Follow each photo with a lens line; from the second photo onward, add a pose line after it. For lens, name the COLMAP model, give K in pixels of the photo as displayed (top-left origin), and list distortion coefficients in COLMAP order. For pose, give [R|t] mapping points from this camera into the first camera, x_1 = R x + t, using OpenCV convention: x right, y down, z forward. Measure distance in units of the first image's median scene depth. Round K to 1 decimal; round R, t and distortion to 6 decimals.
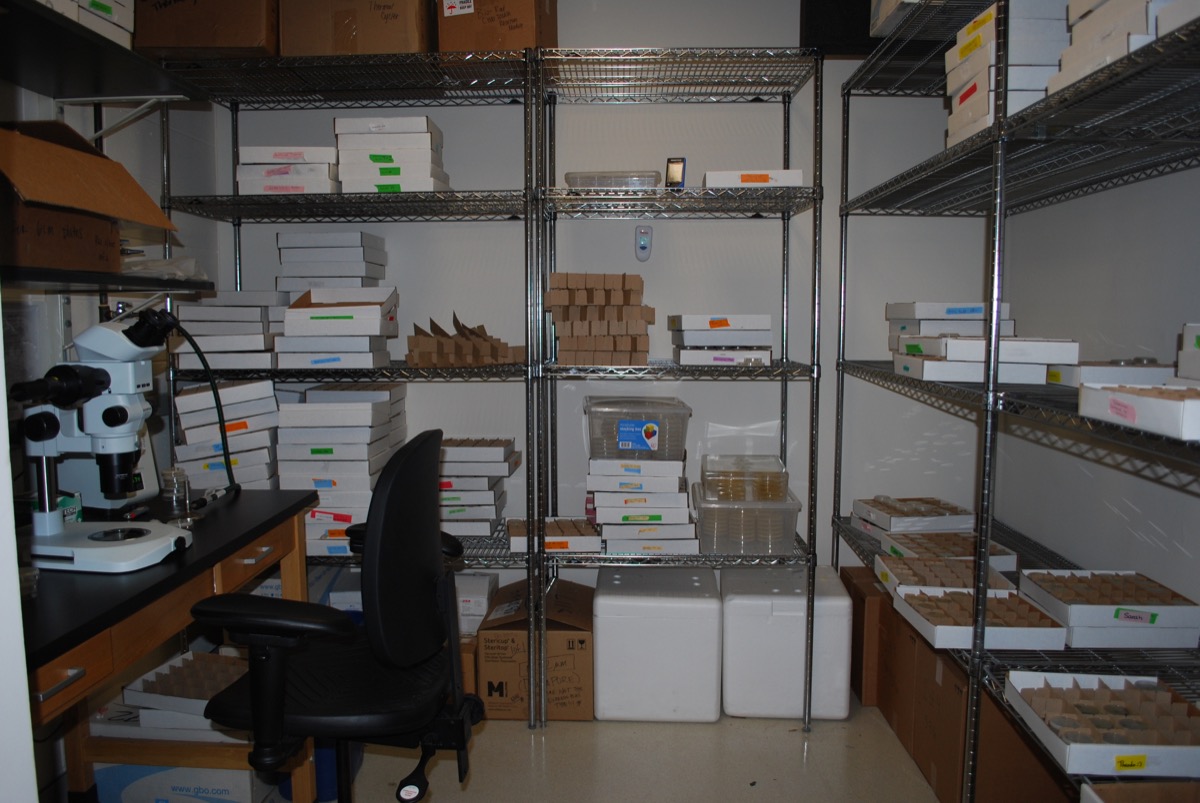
lens RADIAL K [[941.8, 0, 597.2], [0, 941.8, 400.0], [0, 0, 1]] dist [-0.077595, 0.003948]
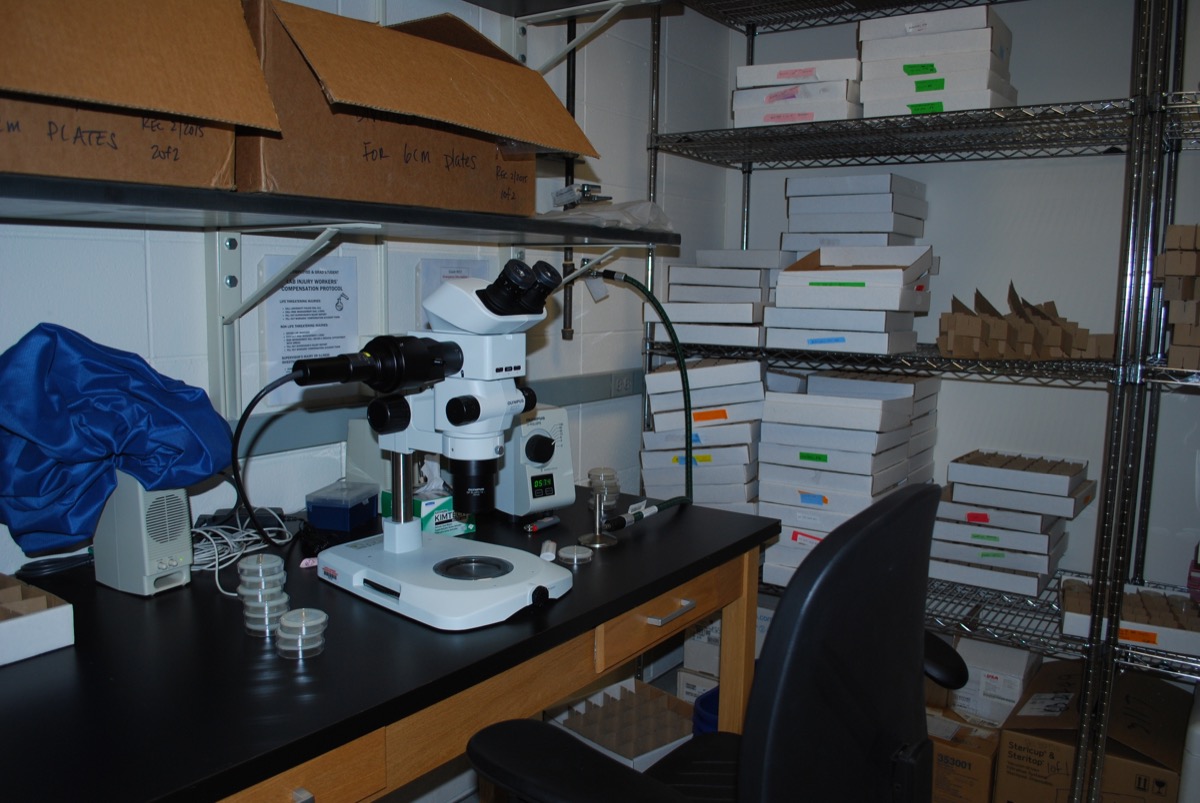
lens RADIAL K [[941.8, 0, 594.3], [0, 941.8, 397.7], [0, 0, 1]] dist [-0.077595, 0.003948]
pose [[0.829462, 0.084965, -0.552063, -0.020797], [-0.069237, 0.996380, 0.049320, -0.020107], [0.554255, -0.002686, 0.832342, 0.256678]]
